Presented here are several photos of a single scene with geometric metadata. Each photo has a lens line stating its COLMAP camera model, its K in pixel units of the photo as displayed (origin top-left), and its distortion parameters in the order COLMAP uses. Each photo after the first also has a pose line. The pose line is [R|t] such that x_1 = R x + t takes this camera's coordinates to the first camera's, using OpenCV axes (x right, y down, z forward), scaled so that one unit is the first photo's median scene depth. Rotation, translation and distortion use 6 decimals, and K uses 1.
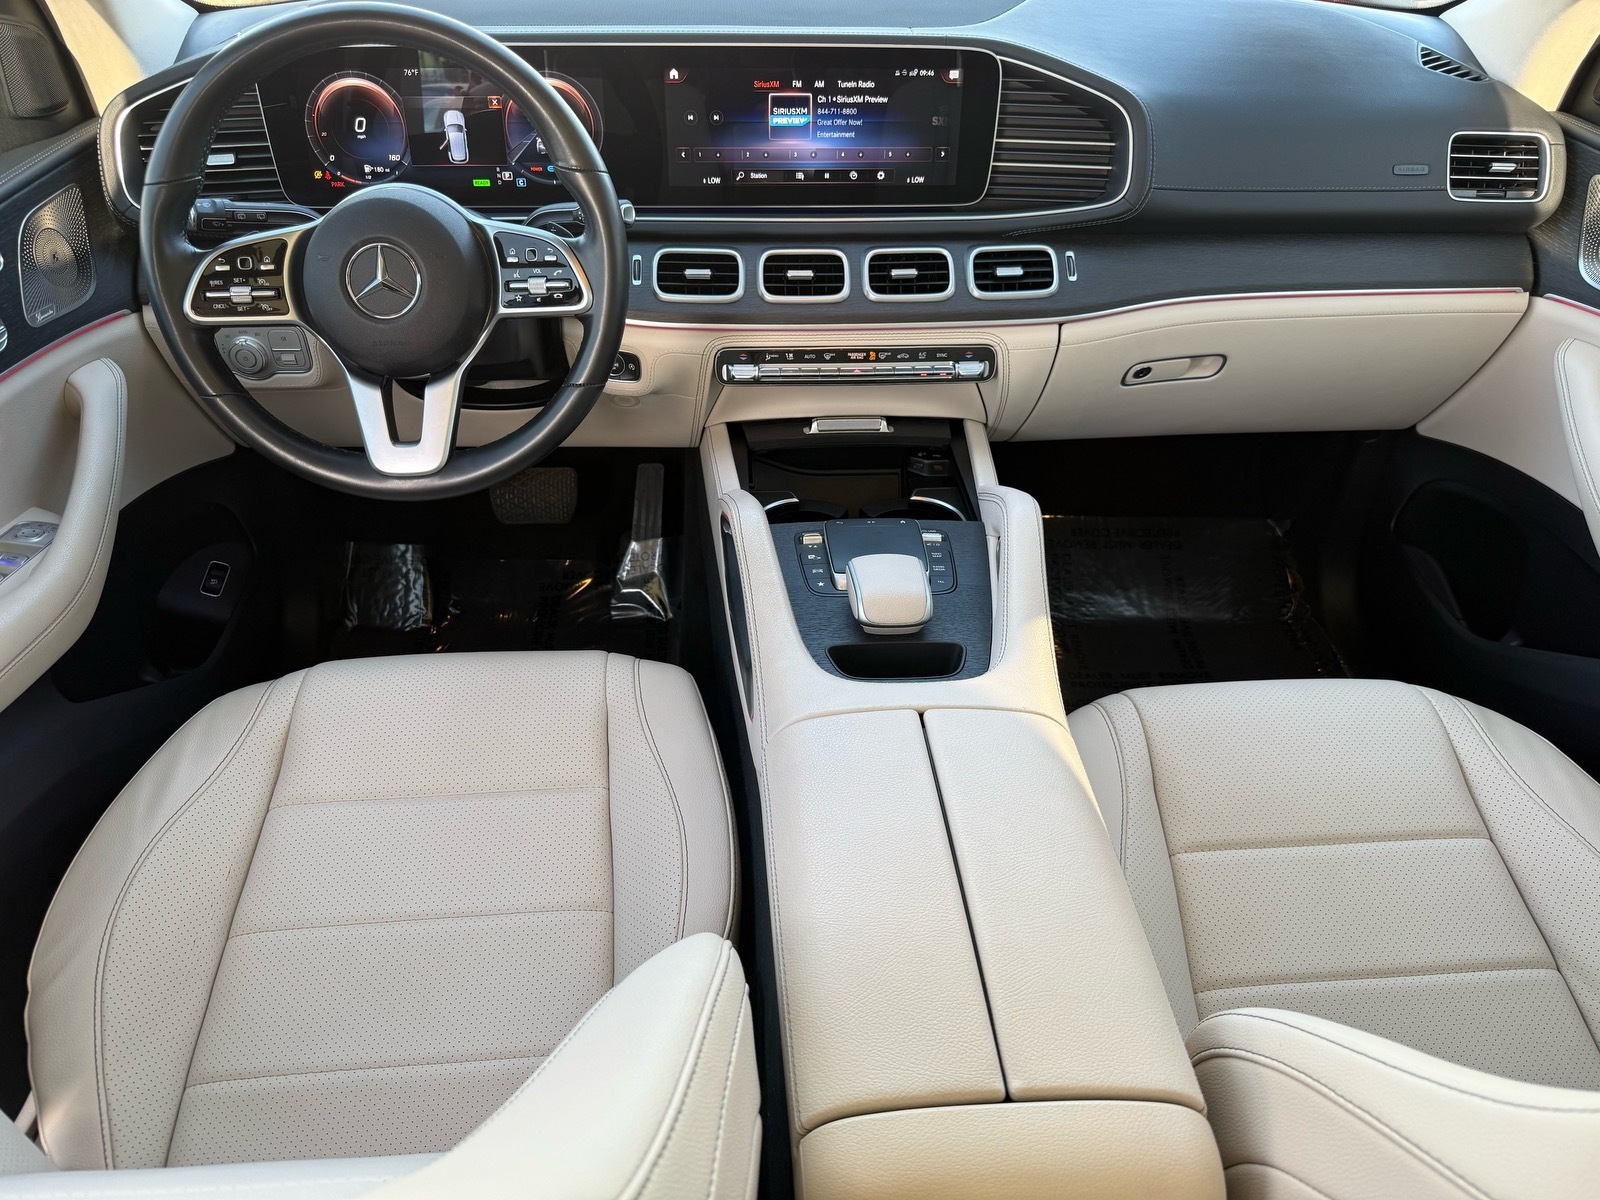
lens RADIAL K [[1145.4, 0, 764.1], [0, 1145.4, 607.1], [0, 0, 1]] dist [0.050105, -0.080955]
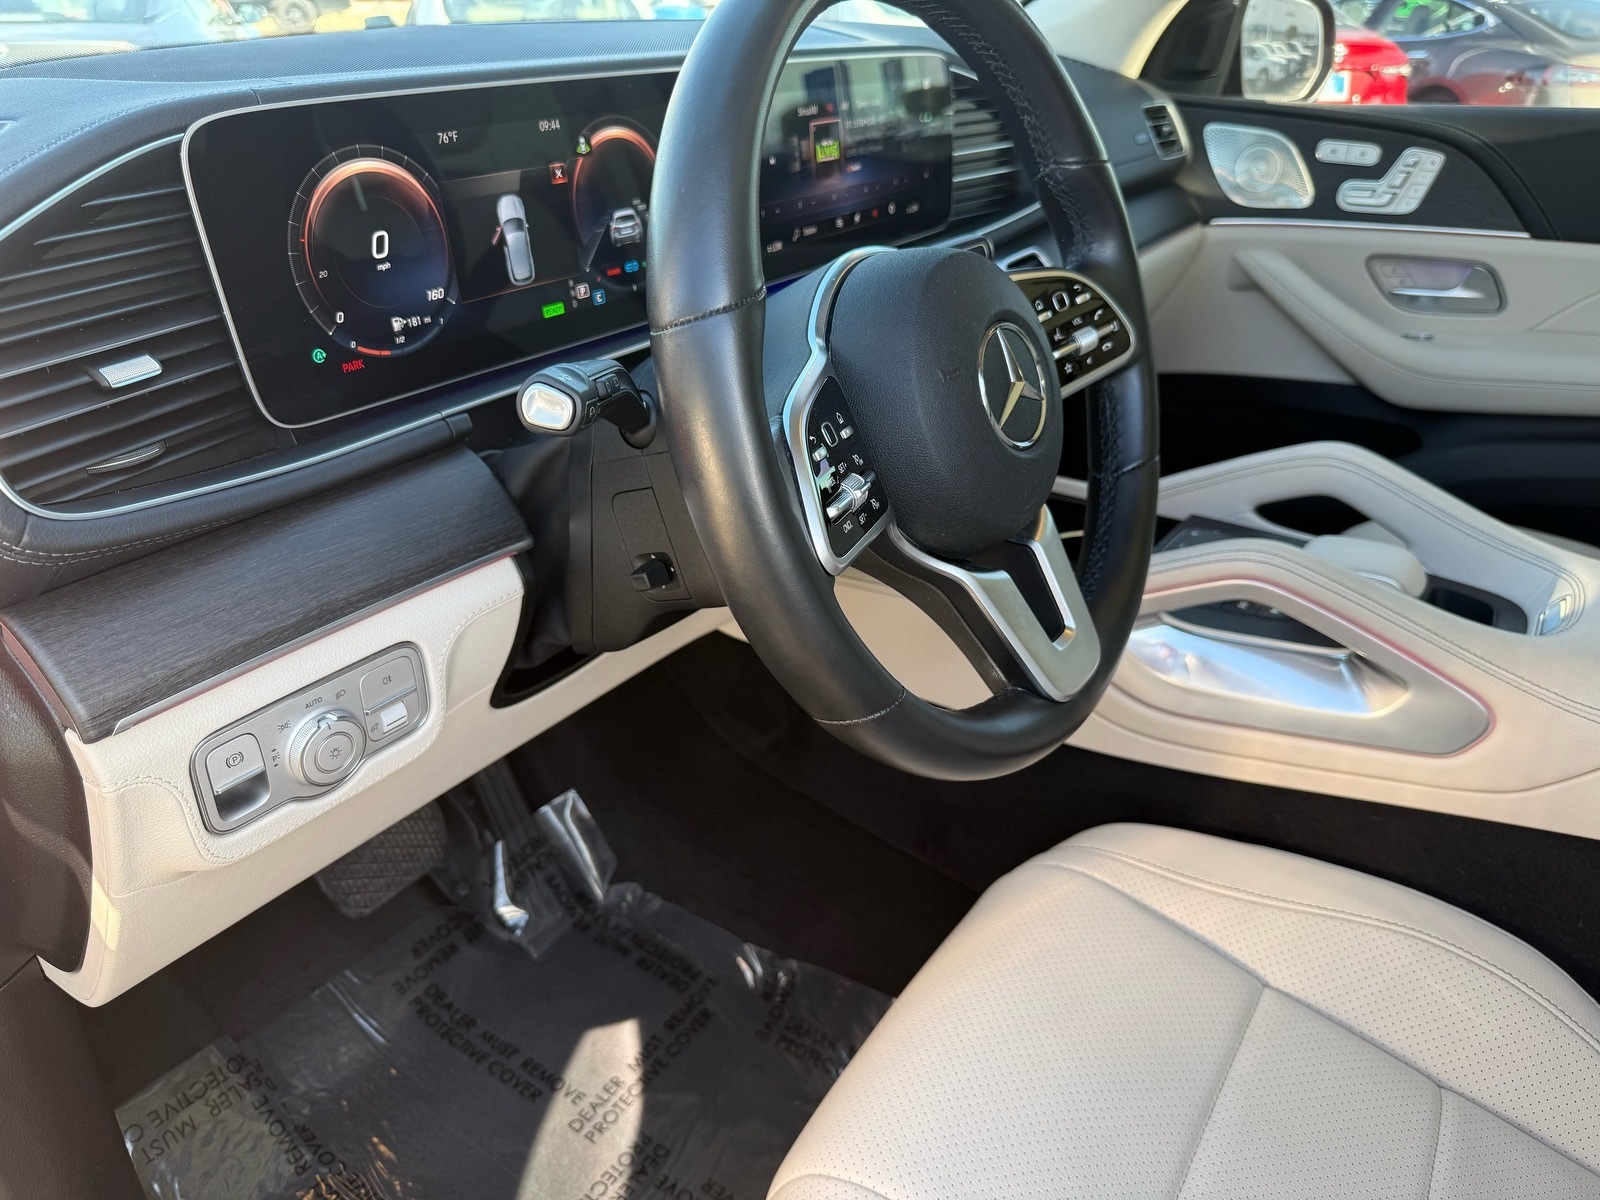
lens RADIAL K [[1145.4, 0, 796.9], [0, 1145.4, 596.1], [0, 0, 1]] dist [0.050105, -0.080955]
pose [[0.600141, -0.376919, 0.705523, -0.662412], [0.474509, 0.877822, 0.065336, -0.219808], [-0.643950, 0.295566, 0.705669, 0.549522]]
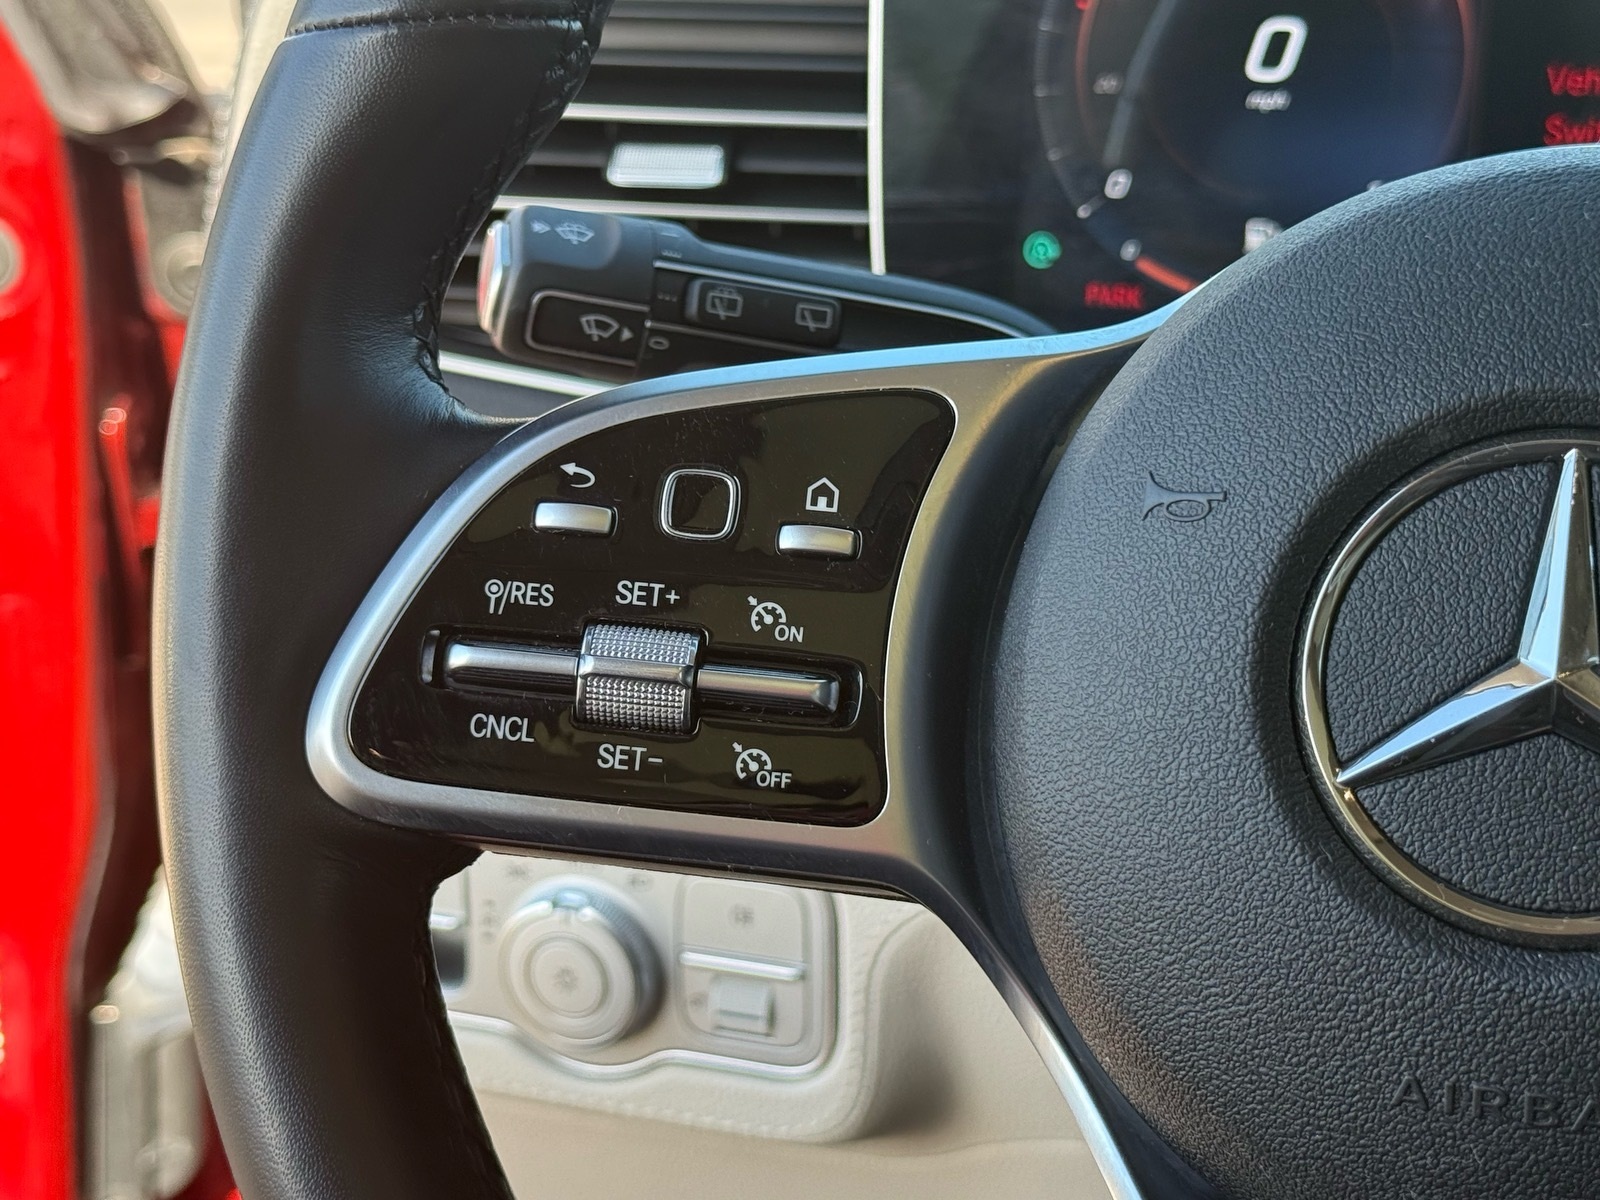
lens RADIAL K [[2841.5, 0, 797.8], [0, 2841.5, 603.2], [0, 0, 1]] dist [0.232576, 0.000000]
pose [[0.935794, 0.095046, -0.339494, -0.234625], [-0.204664, 0.930552, -0.303621, -0.128727], [0.287059, 0.353609, 0.890257, 0.510434]]
